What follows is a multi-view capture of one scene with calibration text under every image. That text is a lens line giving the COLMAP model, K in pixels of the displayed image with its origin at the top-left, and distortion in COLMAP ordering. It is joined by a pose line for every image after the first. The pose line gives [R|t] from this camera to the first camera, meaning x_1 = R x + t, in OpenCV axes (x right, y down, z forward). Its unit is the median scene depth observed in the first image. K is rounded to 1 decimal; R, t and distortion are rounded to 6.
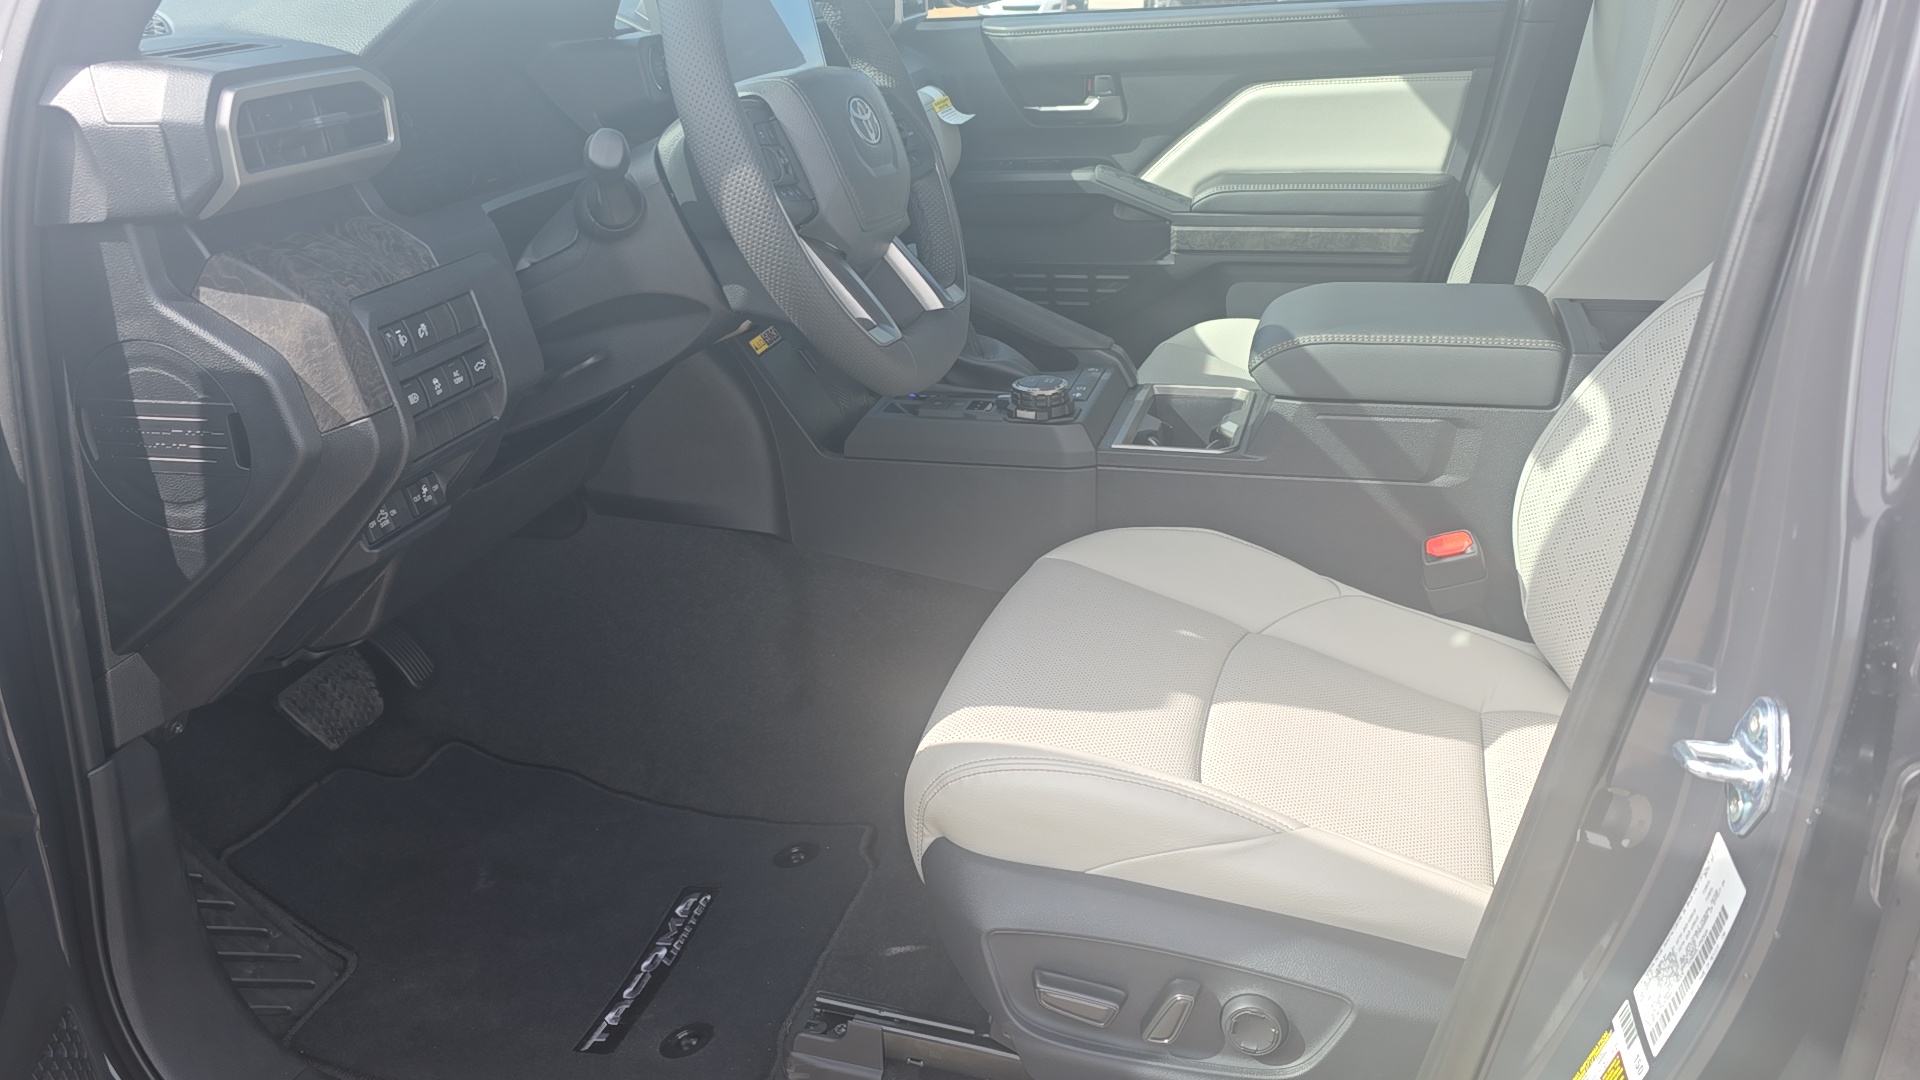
lens RADIAL K [[1600.8, 0, 951.0], [0, 1600.8, 534.3], [0, 0, 1]] dist [-0.007536, 0.016331]
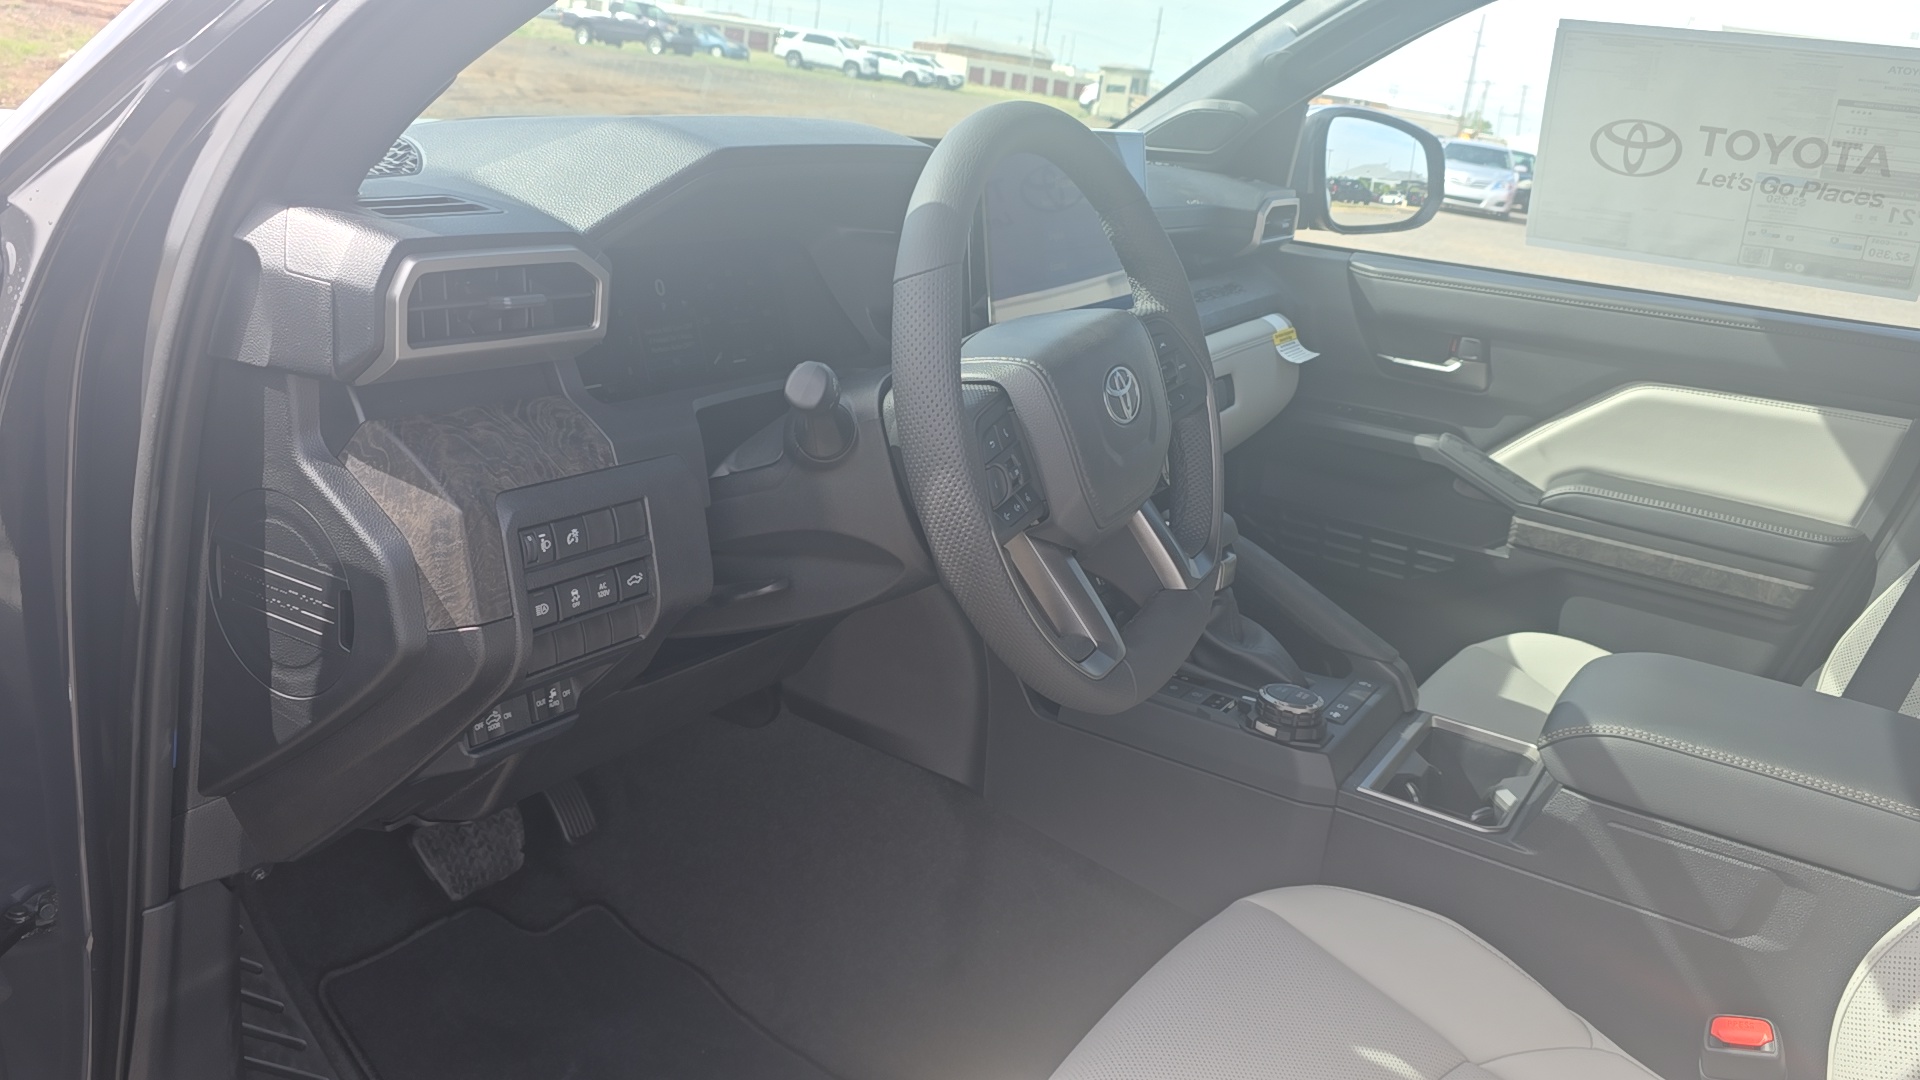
lens RADIAL K [[1600.8, 0, 951.0], [0, 1600.8, 534.3], [0, 0, 1]] dist [-0.007536, 0.016331]
pose [[0.952702, 0.217816, -0.211932, 0.059833], [-0.234501, 0.970458, -0.056757, -0.116170], [0.193308, 0.103771, 0.975635, 0.142784]]
